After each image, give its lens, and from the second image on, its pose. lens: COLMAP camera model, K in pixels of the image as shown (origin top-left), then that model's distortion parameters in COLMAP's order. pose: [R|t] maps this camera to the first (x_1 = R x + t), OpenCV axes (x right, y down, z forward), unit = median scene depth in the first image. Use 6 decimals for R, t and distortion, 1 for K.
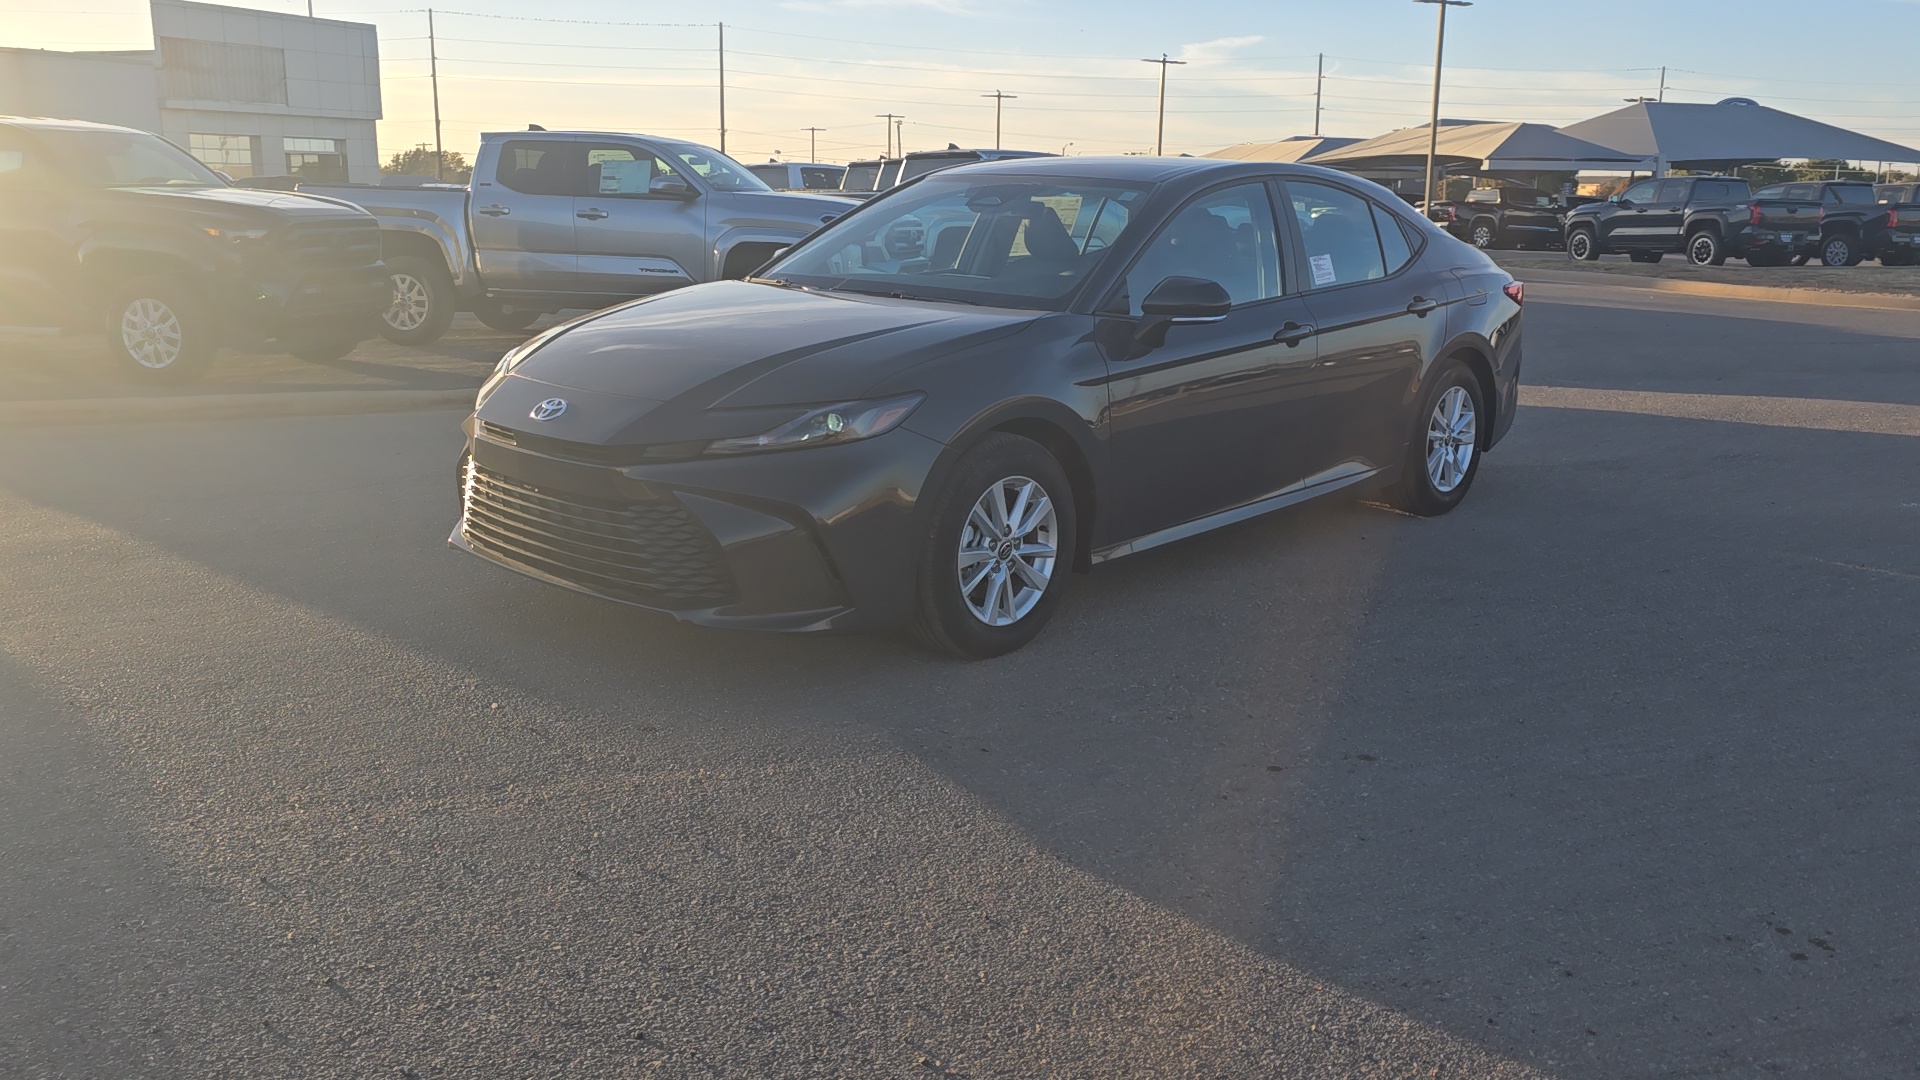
lens RADIAL K [[1592.3, 0, 960.0], [0, 1592.3, 540.0], [0, 0, 1]] dist [-0.012255, 0.003484]
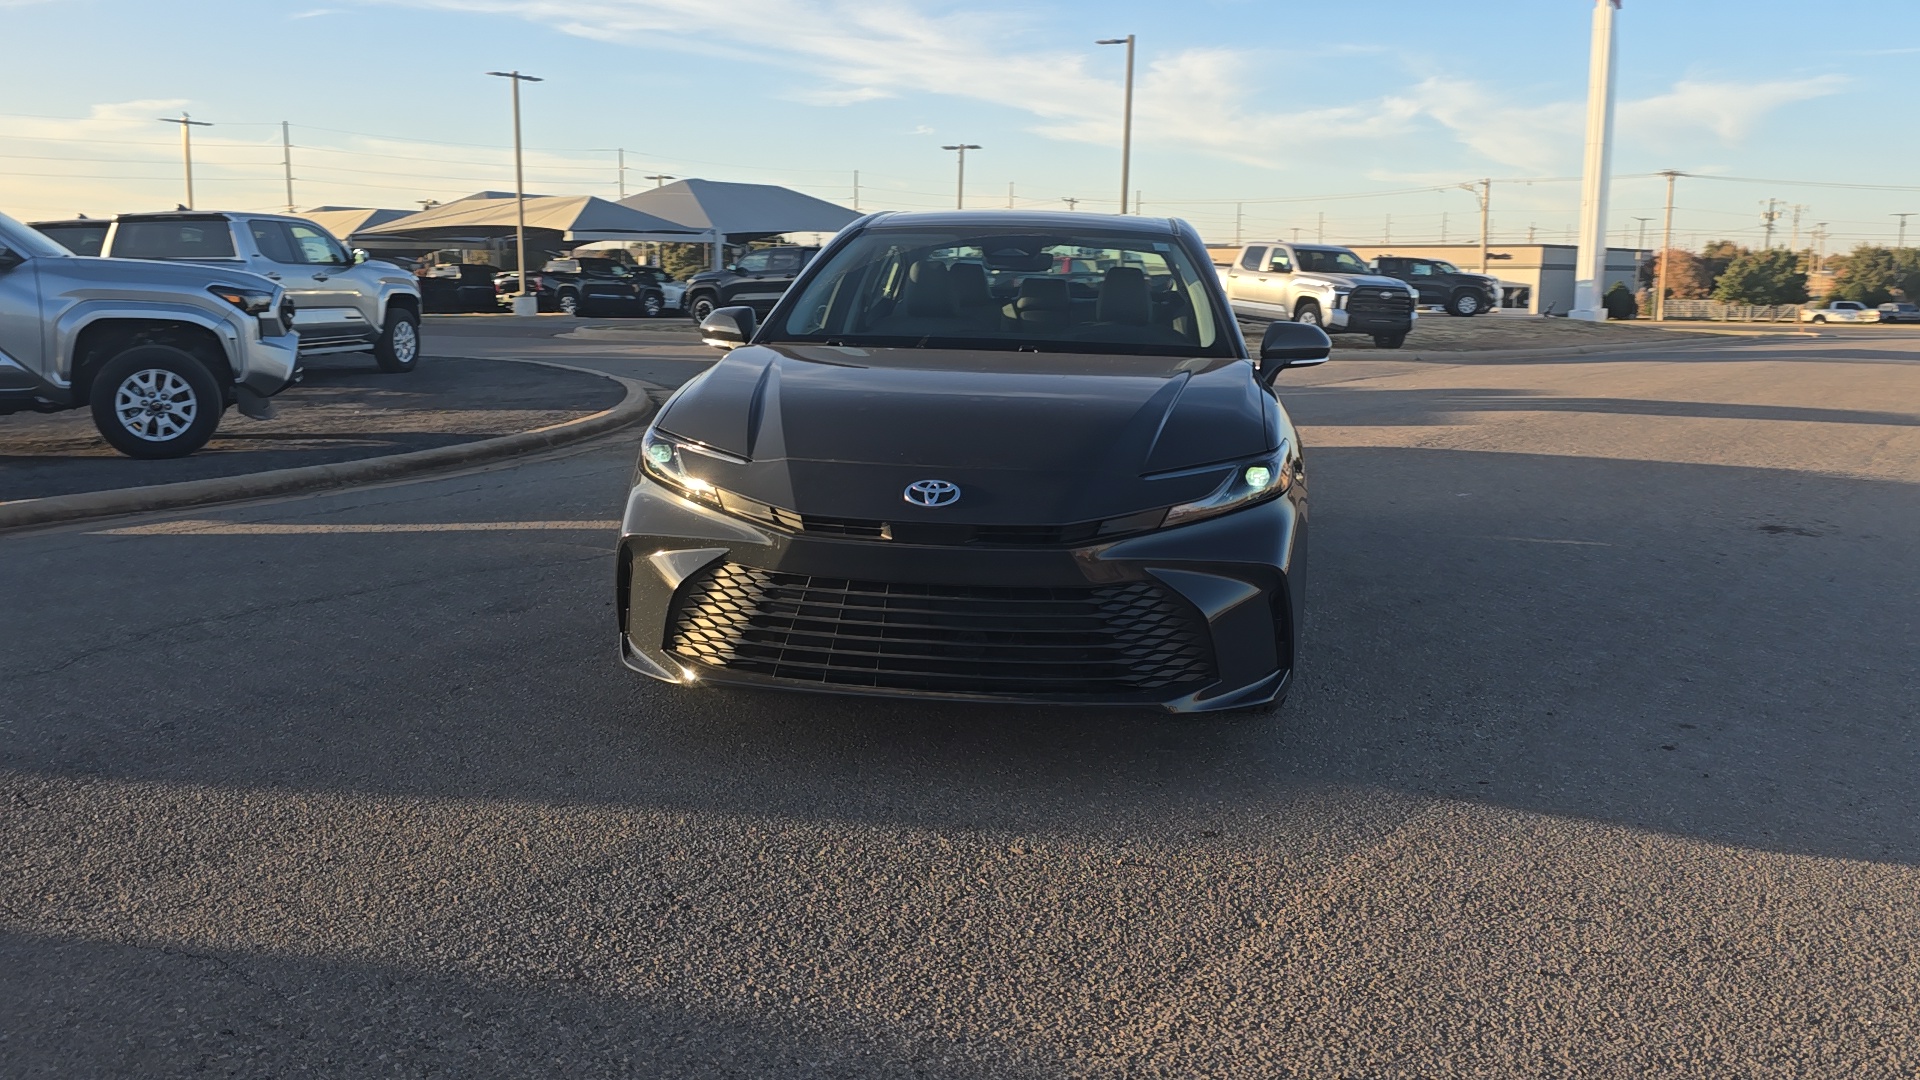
lens RADIAL K [[1592.3, 0, 960.0], [0, 1592.3, 540.0], [0, 0, 1]] dist [-0.012255, 0.003484]
pose [[0.812360, -0.100963, 0.574350, -0.076102], [0.126112, 0.992008, -0.003991, -0.005580], [-0.569357, 0.075674, 0.818600, 0.031853]]
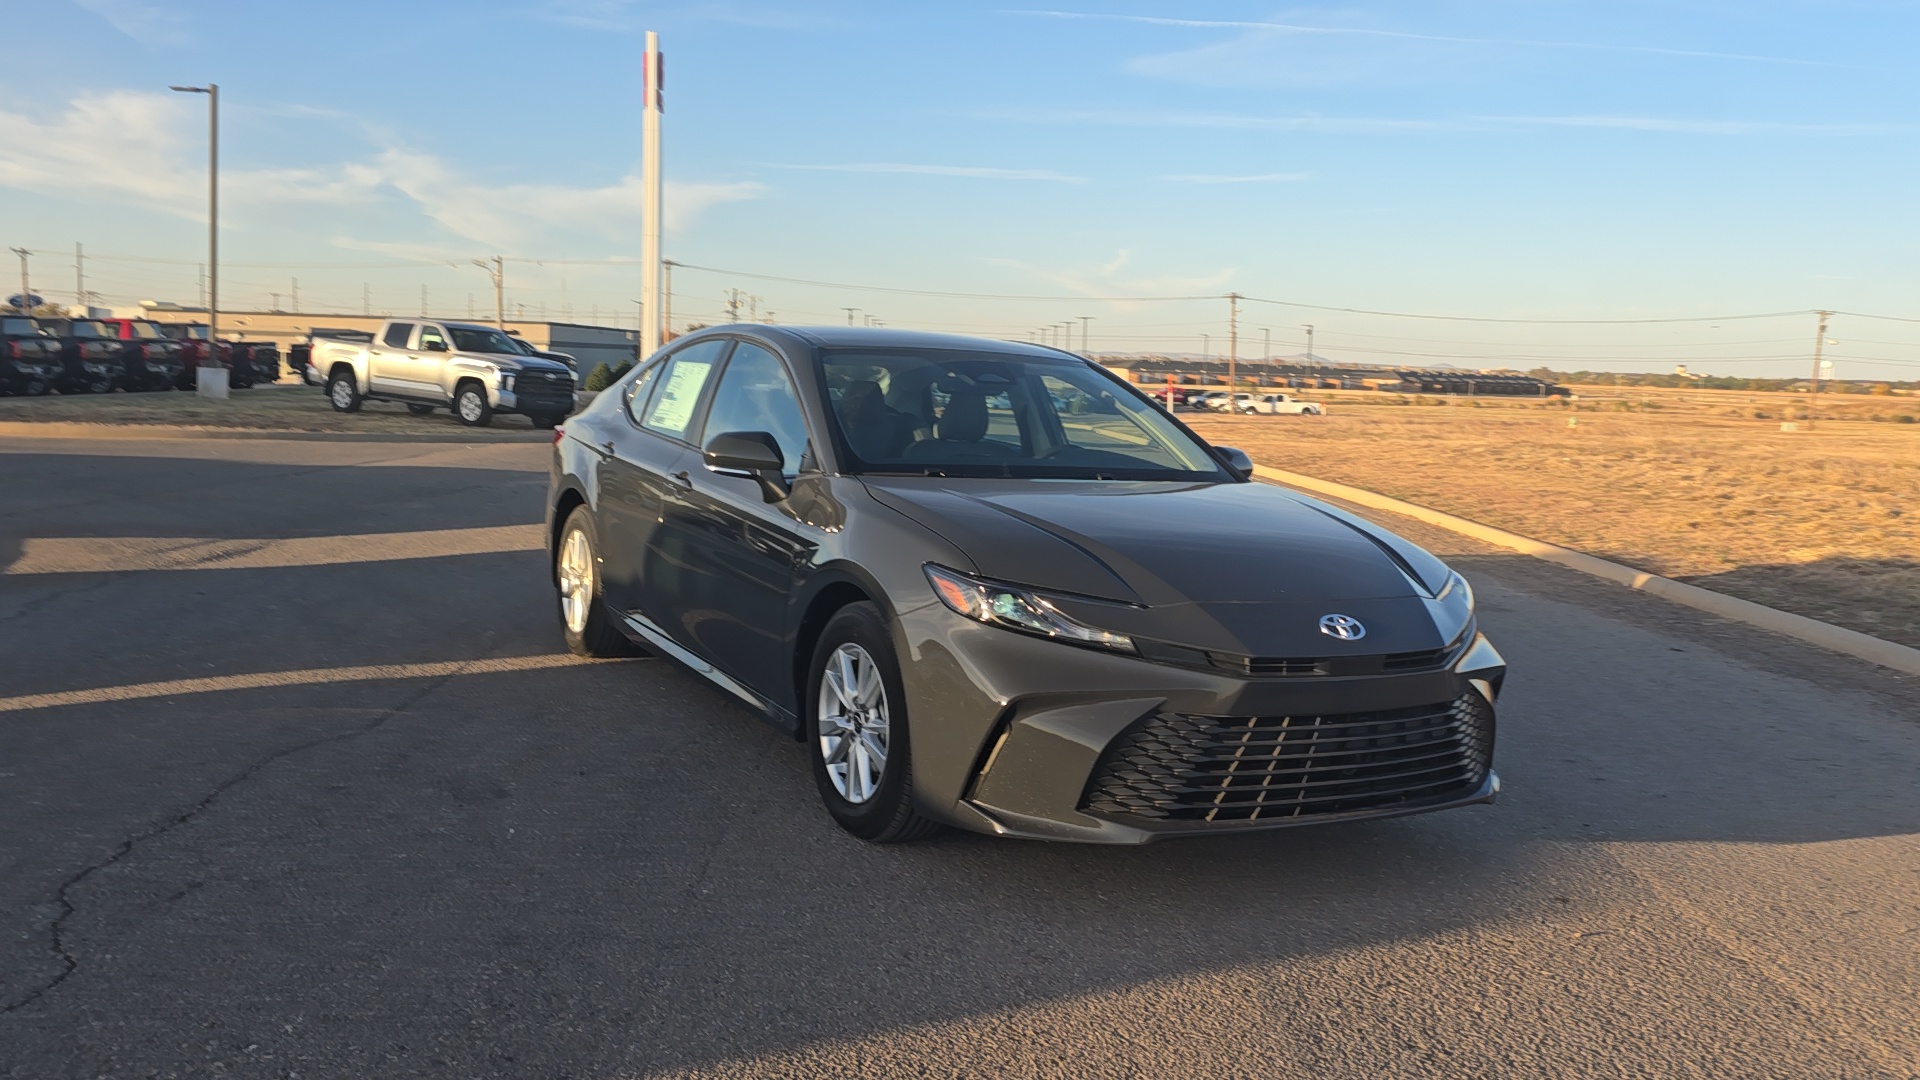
lens RADIAL K [[1592.3, 0, 960.0], [0, 1592.3, 540.0], [0, 0, 1]] dist [-0.012255, 0.003484]
pose [[0.323546, -0.100022, 0.940911, -0.120635], [0.169835, 0.984387, 0.046244, -0.021529], [-0.930846, 0.144837, 0.335482, 0.091845]]
